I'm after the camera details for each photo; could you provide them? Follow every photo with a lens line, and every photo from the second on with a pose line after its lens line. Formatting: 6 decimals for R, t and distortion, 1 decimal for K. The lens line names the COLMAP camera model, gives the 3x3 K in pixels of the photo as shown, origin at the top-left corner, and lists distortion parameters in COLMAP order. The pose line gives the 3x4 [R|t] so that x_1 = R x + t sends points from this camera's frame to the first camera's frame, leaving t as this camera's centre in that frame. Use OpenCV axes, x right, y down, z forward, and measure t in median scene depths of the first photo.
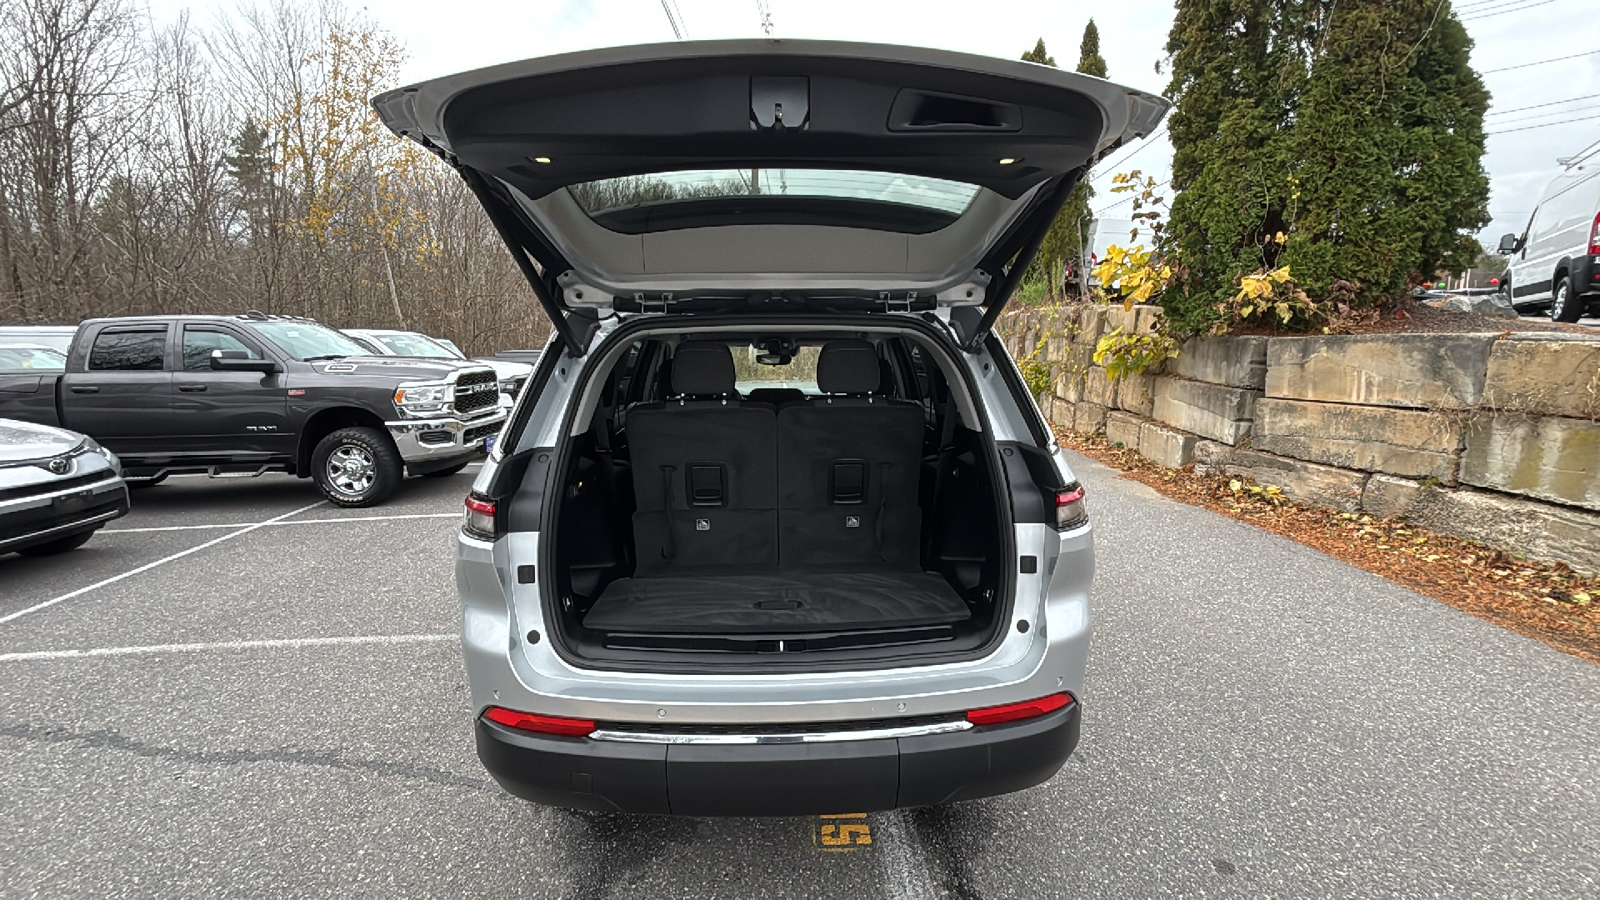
lens RADIAL K [[742.1, 0, 795.4], [0, 742.1, 449.0], [0, 0, 1]] dist [-0.014464, 0.009181]
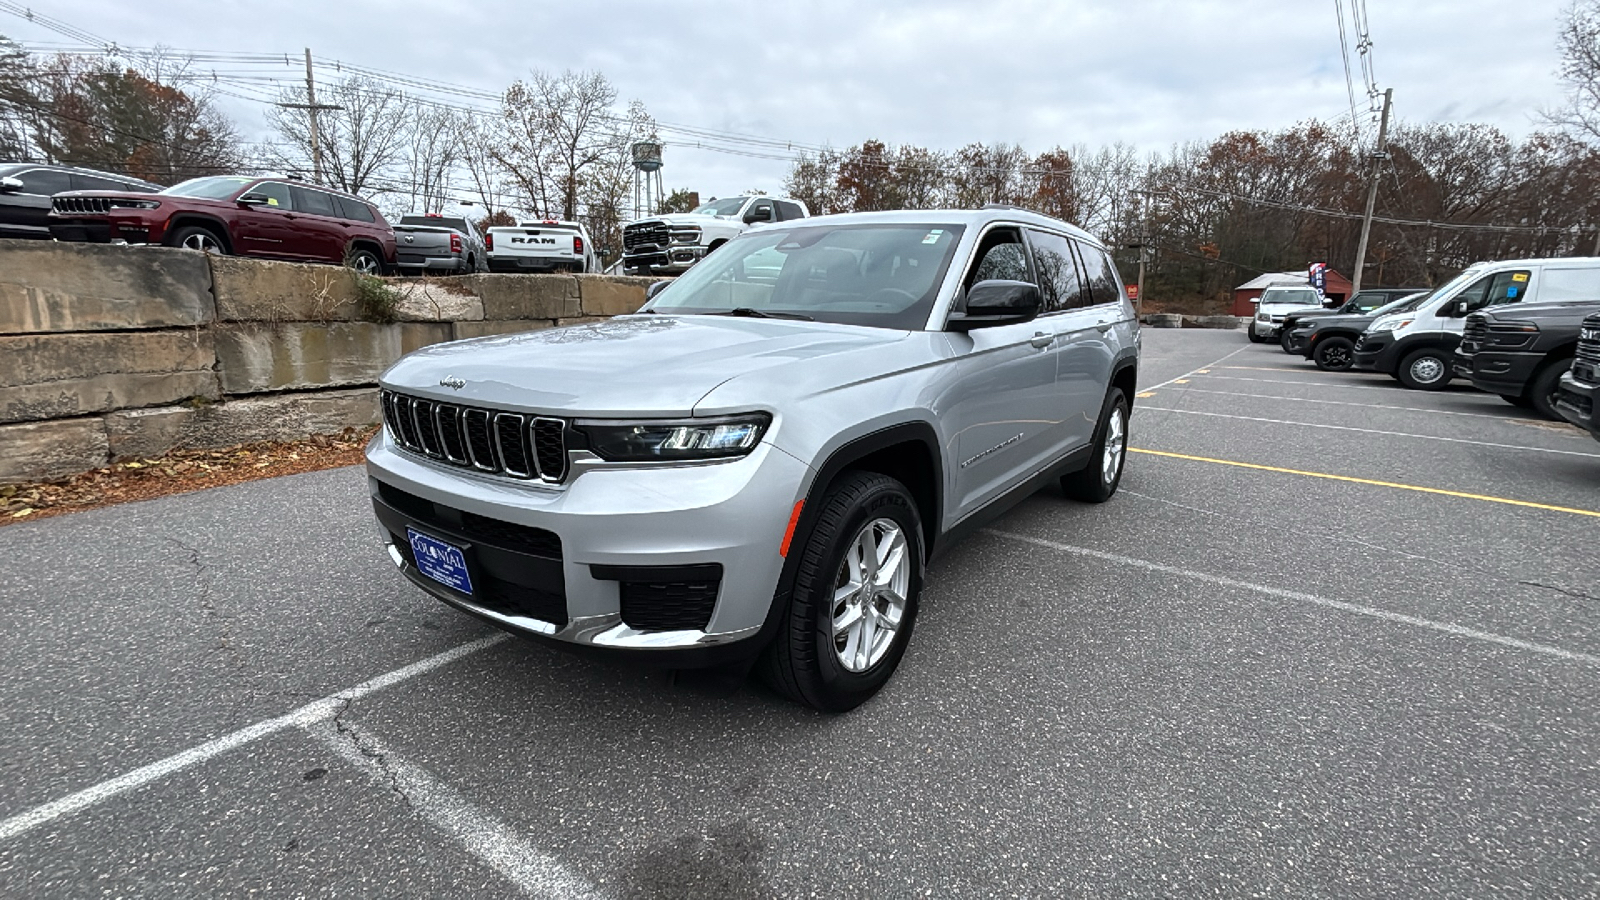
lens RADIAL K [[742.1, 0, 795.4], [0, 742.1, 449.0], [0, 0, 1]] dist [-0.014464, 0.009181]
pose [[-0.783028, -0.129886, 0.608273, -0.338120], [0.080262, 0.948676, 0.305894, -0.121147], [-0.616786, 0.288345, -0.732415, 1.142594]]
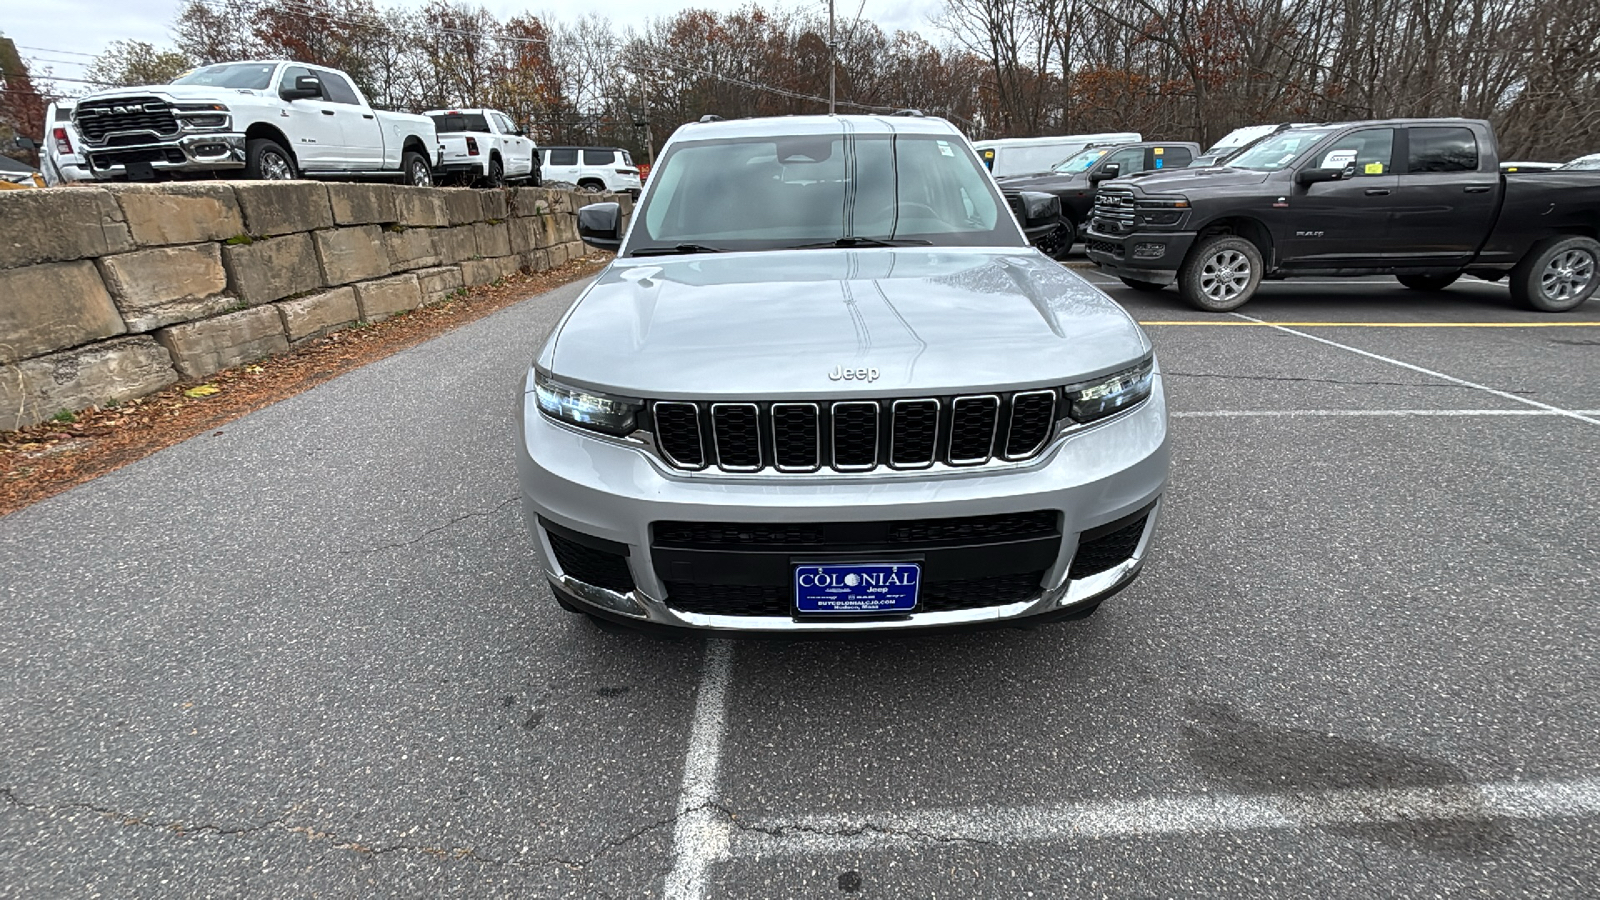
lens RADIAL K [[738.5, 0, 797.1], [0, 738.5, 446.0], [0, 0, 1]] dist [0.001864, 0.000344]
pose [[-0.999075, 0.019643, 0.038256, -0.023128], [0.035497, 0.878851, 0.475774, -0.161332], [-0.024275, 0.476692, -0.878735, 1.225261]]
